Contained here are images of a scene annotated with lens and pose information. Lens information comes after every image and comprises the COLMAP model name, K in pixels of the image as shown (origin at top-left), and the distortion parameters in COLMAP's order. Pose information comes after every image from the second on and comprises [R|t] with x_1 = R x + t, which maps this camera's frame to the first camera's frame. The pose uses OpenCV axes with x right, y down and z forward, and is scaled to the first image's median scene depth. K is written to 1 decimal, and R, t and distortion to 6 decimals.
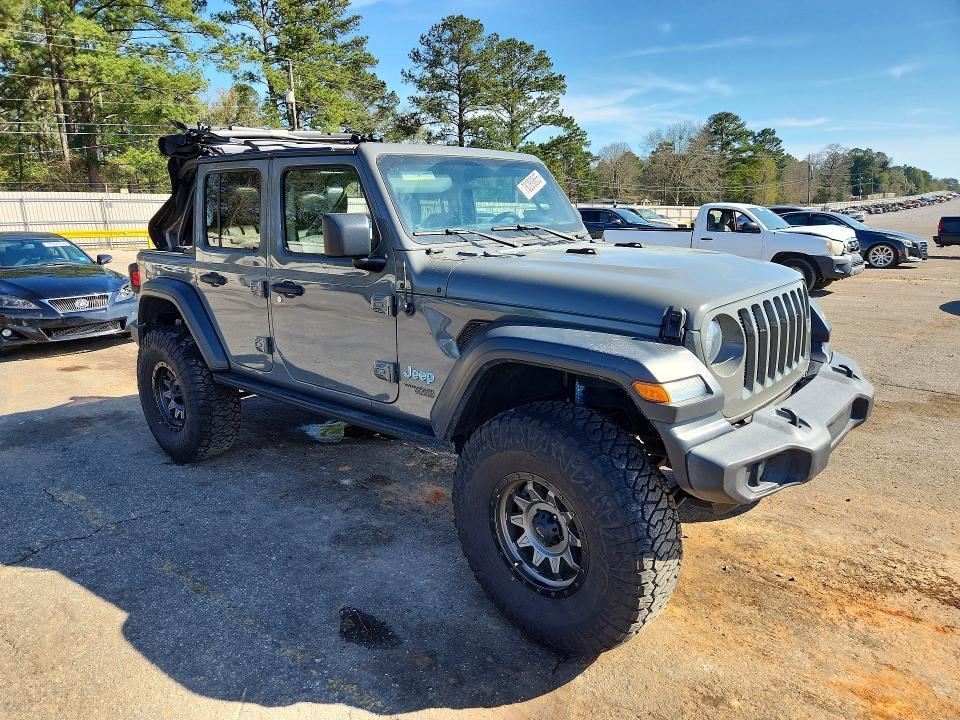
lens RADIAL K [[665.3, 0, 483.8], [0, 665.3, 357.2], [0, 0, 1]] dist [0.002358, 0.000020]
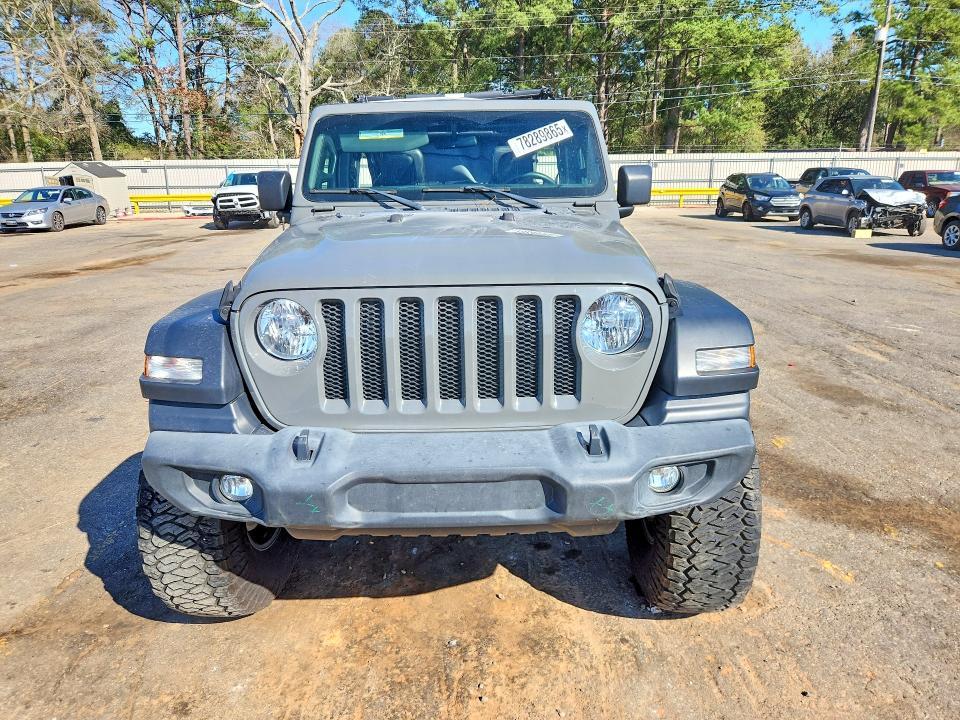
lens RADIAL K [[665.3, 0, 477.0], [0, 665.3, 360.4], [0, 0, 1]] dist [0.002358, 0.000020]
pose [[0.653342, 0.210055, -0.727339, 0.897838], [-0.165632, 0.977122, 0.133411, -0.109506], [0.738722, 0.033307, 0.673187, 0.509395]]
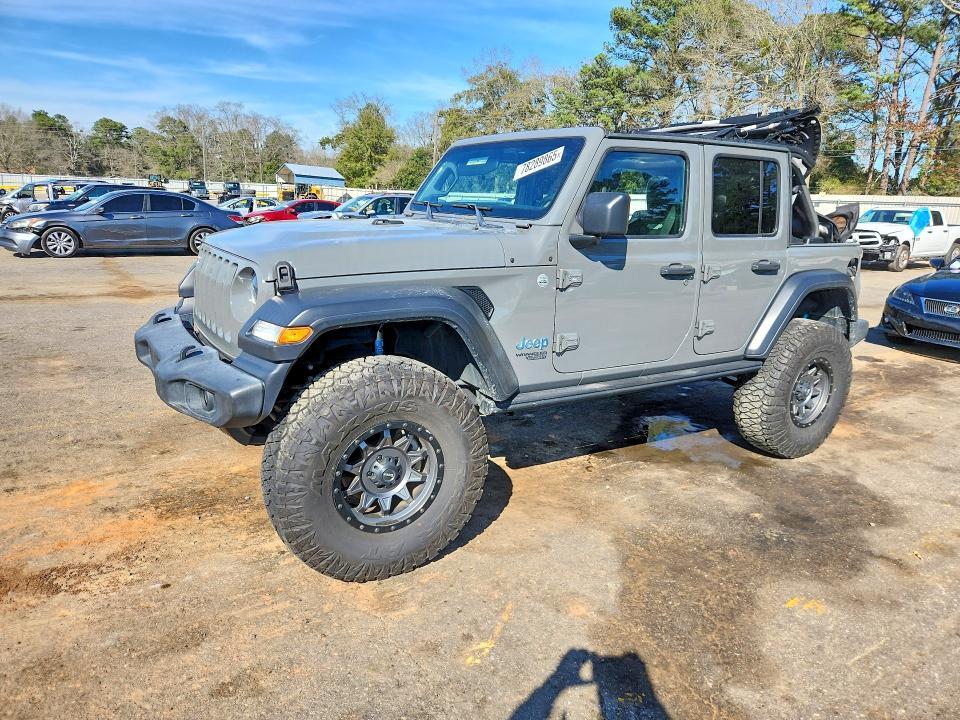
lens RADIAL K [[665.3, 0, 480.6], [0, 665.3, 361.3], [0, 0, 1]] dist [0.002358, 0.000020]
pose [[-0.295103, 0.232169, -0.926829, 1.279137], [-0.253616, 0.916198, 0.310258, -0.357055], [0.921191, 0.326617, -0.211491, 1.574779]]
